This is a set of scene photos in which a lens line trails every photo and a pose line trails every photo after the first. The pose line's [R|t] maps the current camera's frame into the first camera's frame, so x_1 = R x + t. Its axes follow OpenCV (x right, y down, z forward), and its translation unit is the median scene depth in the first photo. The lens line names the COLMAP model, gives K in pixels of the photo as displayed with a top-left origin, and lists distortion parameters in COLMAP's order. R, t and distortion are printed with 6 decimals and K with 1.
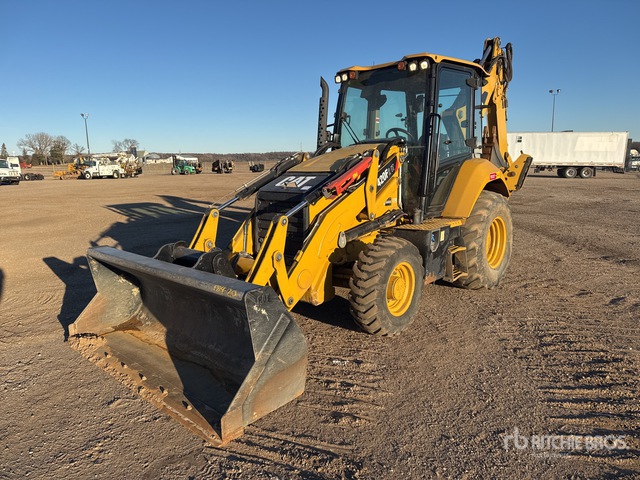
lens RADIAL K [[481.4, 0, 323.8], [0, 481.4, 244.7], [0, 0, 1]] dist [0.026540, 0.000285]
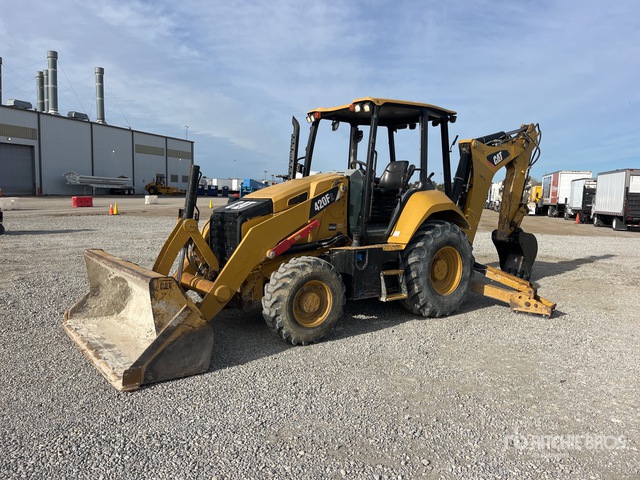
lens RADIAL K [[481.4, 0, 320.0], [0, 481.4, 240.8], [0, 0, 1]] dist [0.026540, 0.000285]
pose [[0.981176, 0.041334, -0.188641, 0.280899], [-0.052377, 0.997170, -0.053932, 0.005934], [0.185878, 0.062798, 0.980564, -0.093031]]
